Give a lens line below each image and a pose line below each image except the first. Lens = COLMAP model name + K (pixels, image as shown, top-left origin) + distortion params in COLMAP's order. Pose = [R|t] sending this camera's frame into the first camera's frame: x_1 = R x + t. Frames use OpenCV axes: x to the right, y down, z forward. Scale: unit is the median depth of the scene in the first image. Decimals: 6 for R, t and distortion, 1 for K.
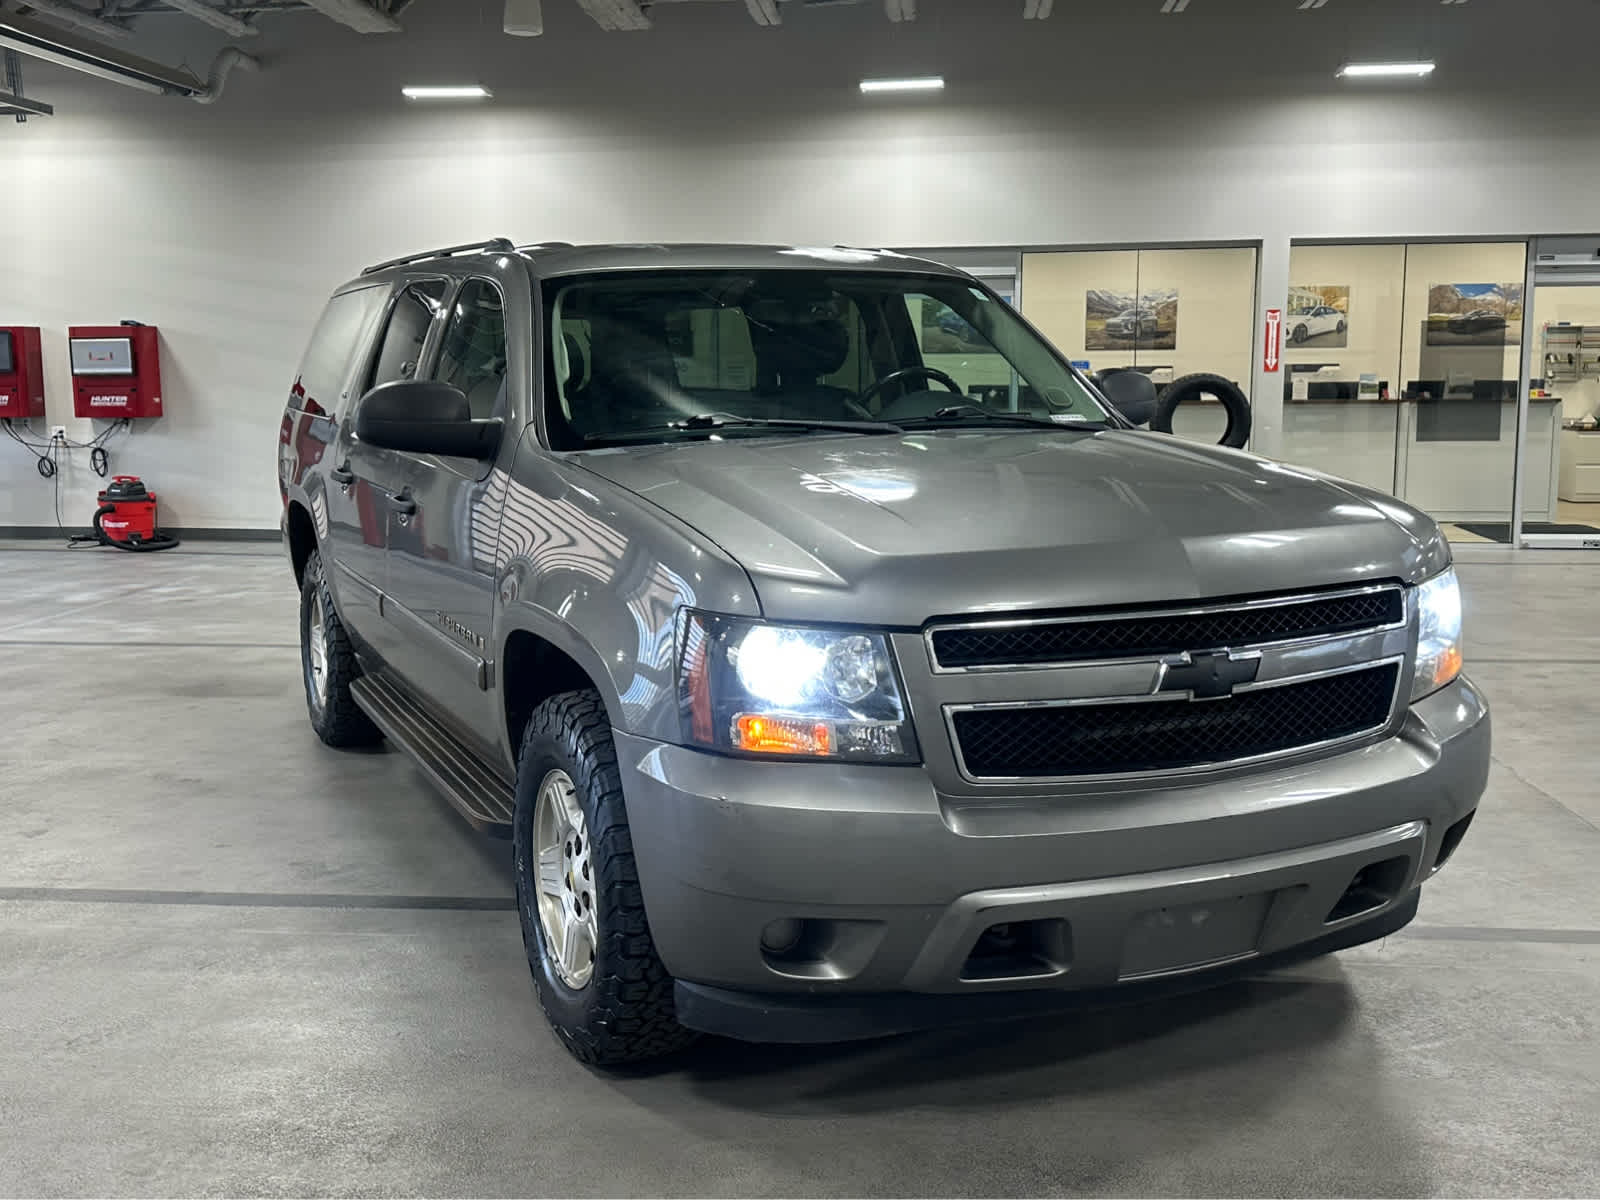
lens RADIAL K [[1644.4, 0, 792.2], [0, 1644.4, 596.2], [0, 0, 1]] dist [0.190931, -0.400324]
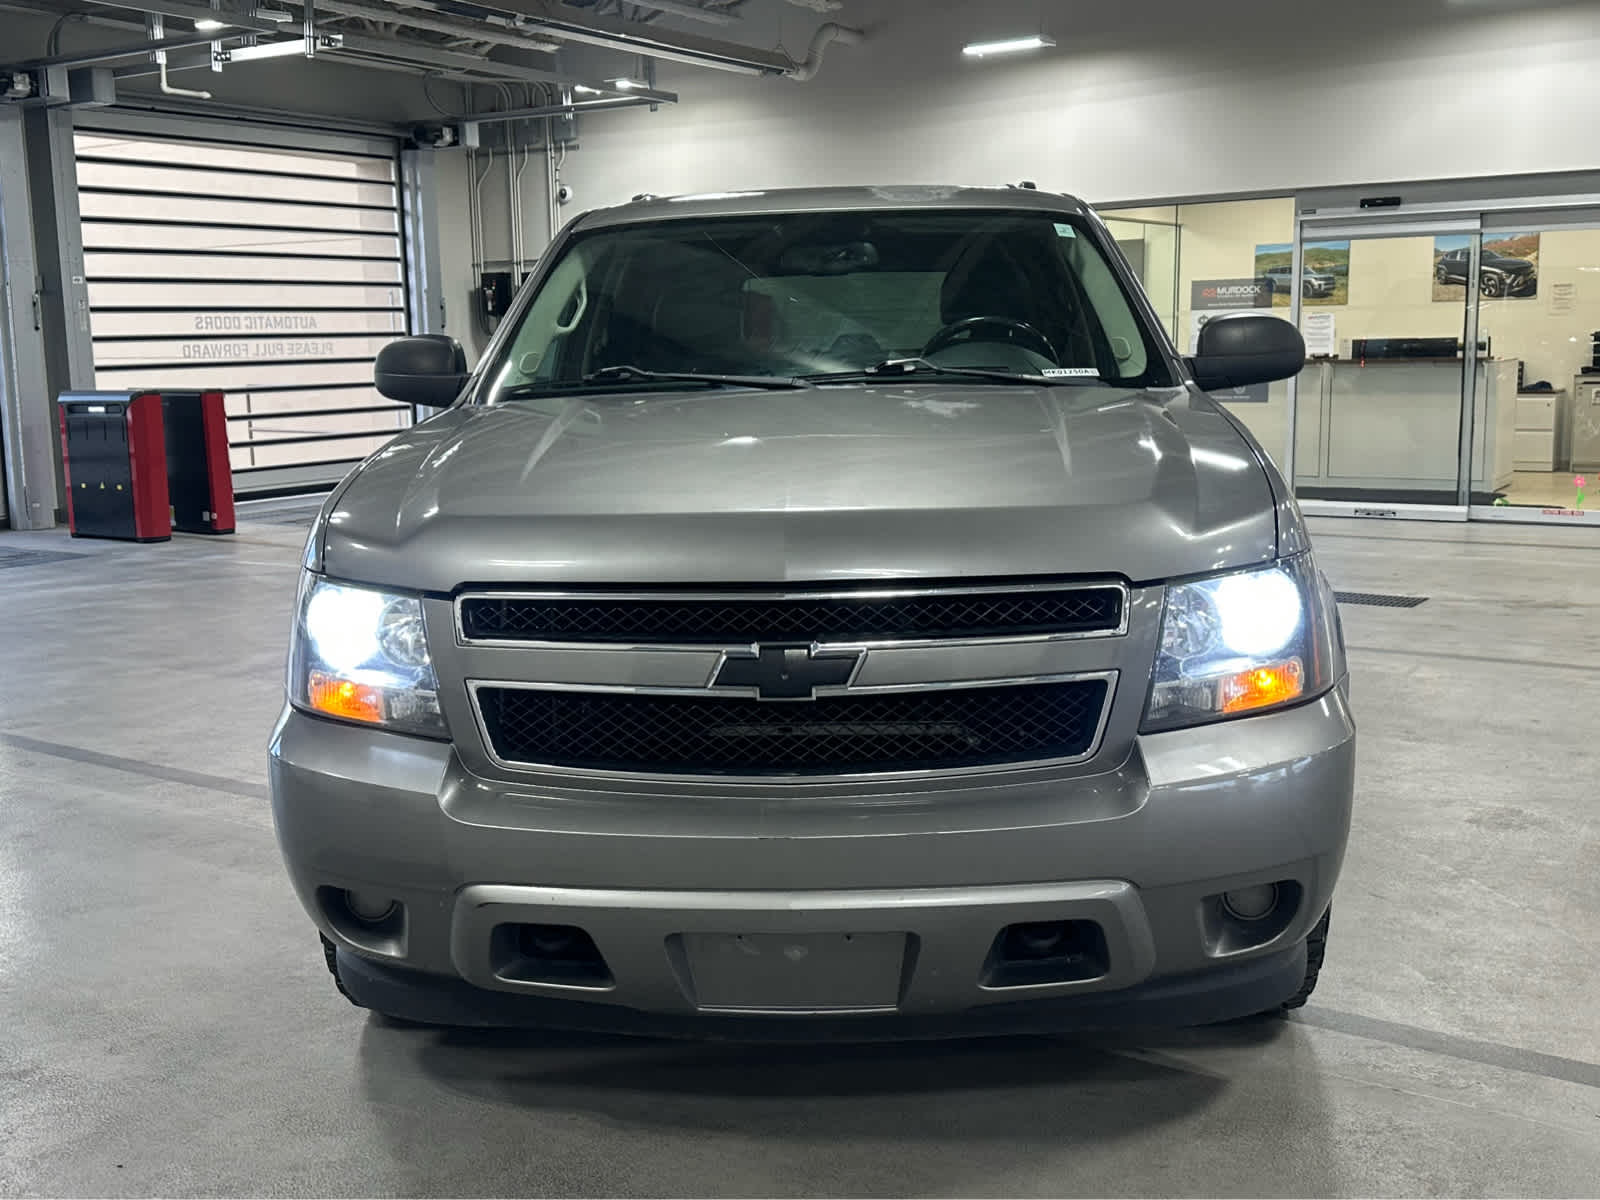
lens RADIAL K [[1645.6, 0, 789.1], [0, 1645.6, 581.0], [0, 0, 1]] dist [0.197583, -0.417442]
pose [[0.880236, 0.059652, -0.470771, 0.497853], [-0.052544, 0.998219, 0.028239, -0.018273], [0.471617, -0.000121, 0.881803, 0.191918]]
